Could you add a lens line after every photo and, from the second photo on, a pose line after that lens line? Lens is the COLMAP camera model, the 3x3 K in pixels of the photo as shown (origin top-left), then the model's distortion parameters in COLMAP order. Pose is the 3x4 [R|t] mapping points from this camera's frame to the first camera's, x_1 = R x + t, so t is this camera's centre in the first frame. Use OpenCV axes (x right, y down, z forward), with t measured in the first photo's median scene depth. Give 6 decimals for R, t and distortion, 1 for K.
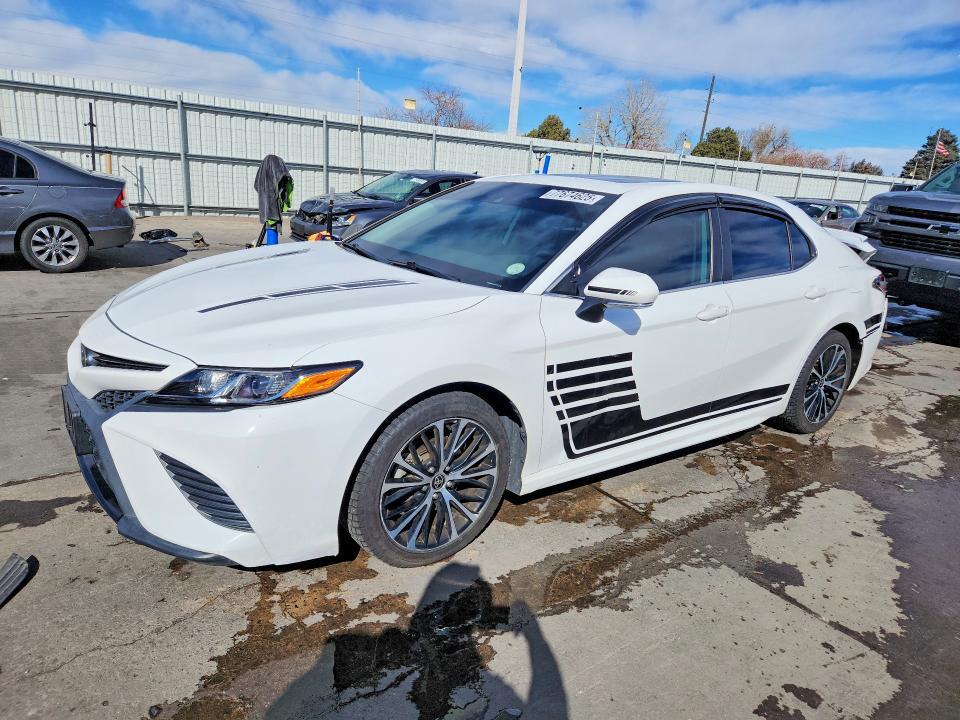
lens RADIAL K [[644.1, 0, 467.0], [0, 644.1, 360.0], [0, 0, 1]] dist [0.077219, -0.063308]
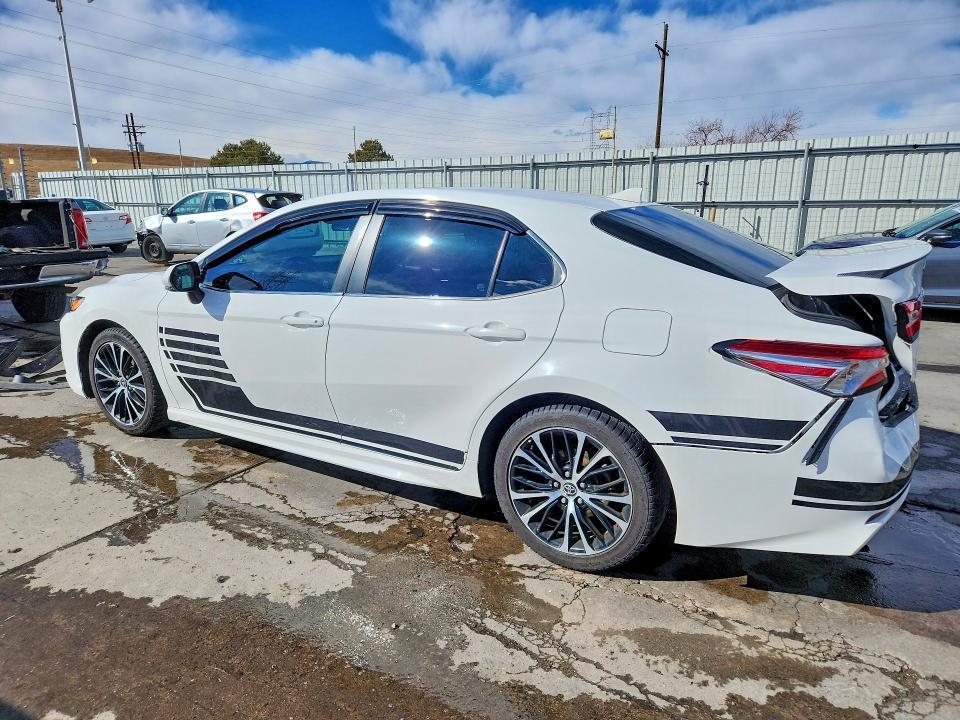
lens RADIAL K [[644.1, 0, 467.0], [0, 644.1, 360.0], [0, 0, 1]] dist [0.077219, -0.063308]
pose [[0.370401, 0.146251, -0.917286, 1.053320], [-0.225349, 0.972173, 0.064006, -0.101474], [0.901122, 0.183001, 0.393052, 0.651644]]
